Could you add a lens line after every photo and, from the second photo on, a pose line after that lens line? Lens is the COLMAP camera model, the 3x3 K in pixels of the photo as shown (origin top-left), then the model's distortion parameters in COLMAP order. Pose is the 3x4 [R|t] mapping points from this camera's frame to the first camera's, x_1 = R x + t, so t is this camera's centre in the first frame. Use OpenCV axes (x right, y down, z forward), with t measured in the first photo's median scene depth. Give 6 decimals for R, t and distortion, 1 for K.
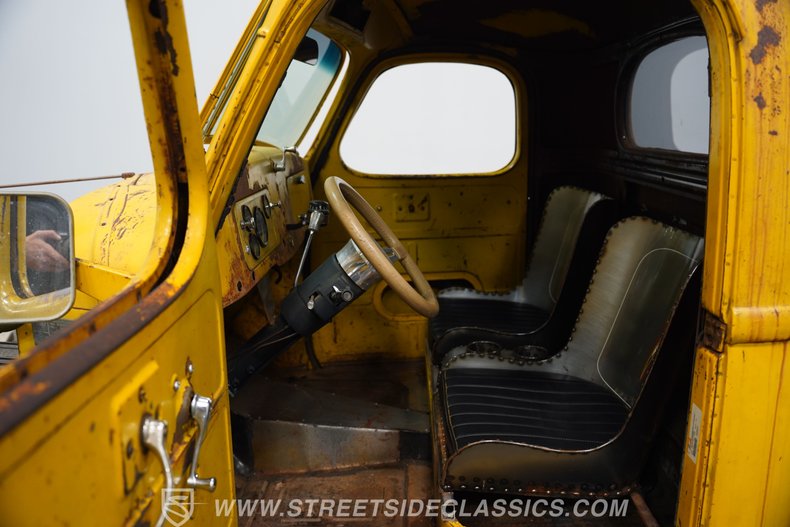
lens RADIAL K [[640.0, 0, 392.0], [0, 640.0, 263.2], [0, 0, 1]] dist [-0.082838, 0.032969]
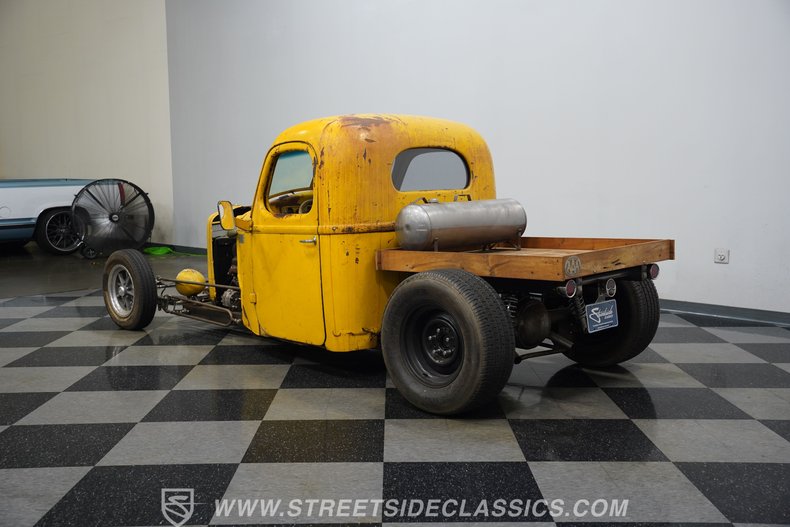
lens RADIAL K [[845.4, 0, 397.5], [0, 845.4, 257.9], [0, 0, 1]] dist [0.090711, 0.000000]
pose [[0.734030, 0.043105, -0.677747, 2.632404], [-0.123155, 0.989885, -0.070425, 0.341105], [0.667857, 0.135162, 0.731914, -1.525581]]
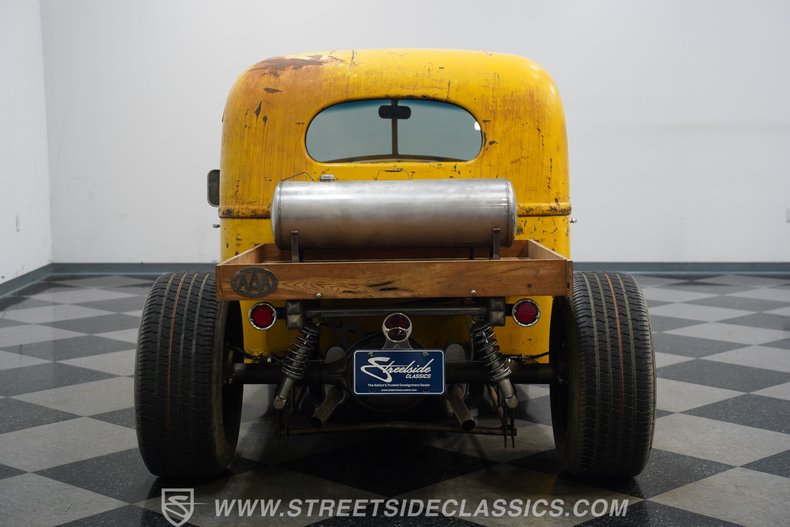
lens RADIAL K [[1247.7, 0, 395.1], [0, 1247.7, 256.7], [0, 0, 1]] dist [0.346095, 0.000000]
pose [[0.019814, 0.079278, -0.996656, 3.780238], [-0.208861, 0.975186, 0.073418, -0.178419], [0.977745, 0.206708, 0.035881, 0.924486]]
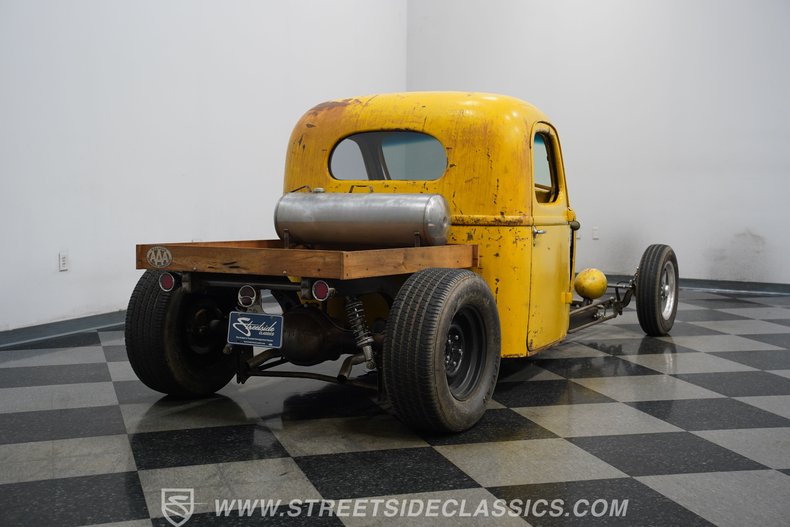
lens RADIAL K [[1119.2, 0, 389.8], [0, 1119.2, 262.9], [0, 0, 1]] dist [0.276322, 0.000000]
pose [[-0.480031, 0.054335, -0.875567, 3.814124], [-0.199962, 0.965028, 0.169517, -0.558296], [0.854158, 0.256454, -0.452378, 2.809024]]
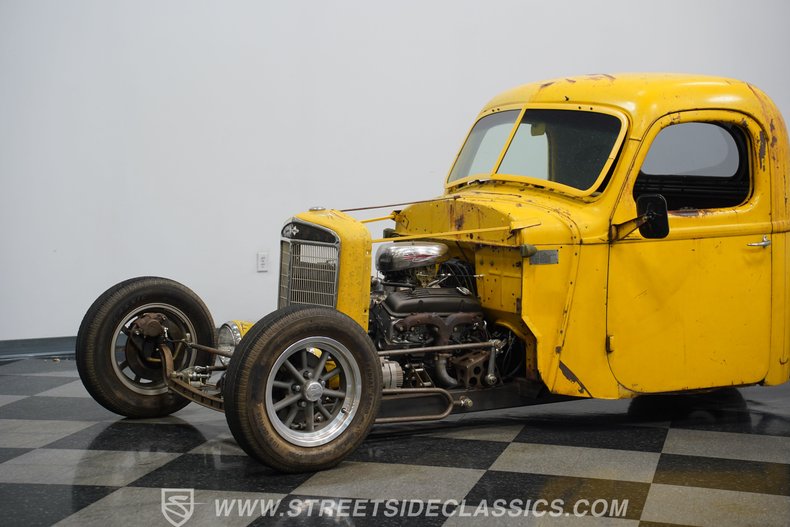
lens RADIAL K [[1573.2, 0, 393.6], [0, 1573.2, 259.4], [0, 0, 1]] dist [0.607926, 0.000000]
pose [[0.824701, -0.049224, 0.563422, -3.155067], [0.124408, 0.987594, -0.095818, 0.449190], [-0.551716, 0.149115, 0.820594, -2.594789]]
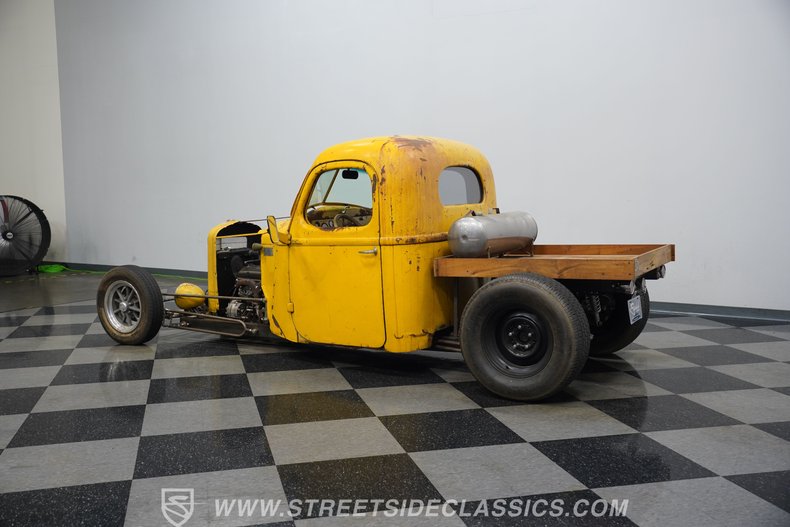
lens RADIAL K [[805.4, 0, 390.3], [0, 805.4, 260.4], [0, 0, 1]] dist [0.058672, 0.000000]
pose [[0.876372, 0.016447, -0.481353, 1.893373], [-0.077561, 0.991192, -0.107343, 0.475420], [0.475348, 0.131407, 0.869929, -2.235187]]
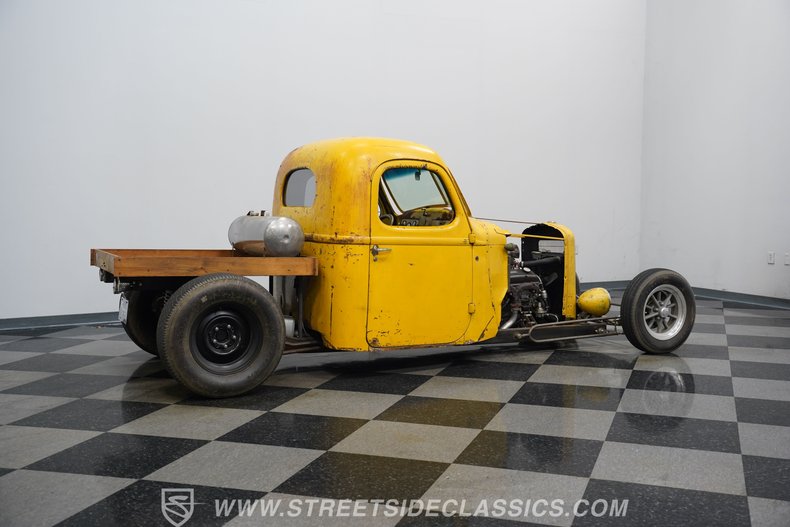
lens RADIAL K [[926.1, 0, 392.0], [0, 926.1, 258.9], [0, 0, 1]] dist [0.134141, 0.000000]
pose [[-0.900154, 0.013009, -0.435378, 1.872747], [-0.107750, 0.961837, 0.251516, -1.036413], [0.422035, 0.273315, -0.864399, 4.790049]]
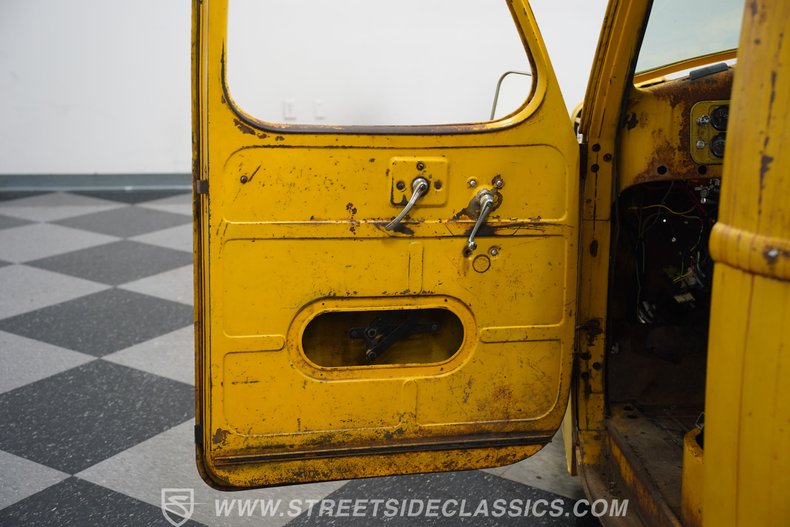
lens RADIAL K [[987.2, 0, 397.8], [0, 987.2, 264.4], [0, 0, 1]] dist [0.173474, 0.000000]
pose [[0.201334, 0.233699, -0.951236, 1.077934], [-0.215212, 0.957946, 0.189796, -0.031500], [0.955588, 0.166505, 0.243162, 0.080292]]
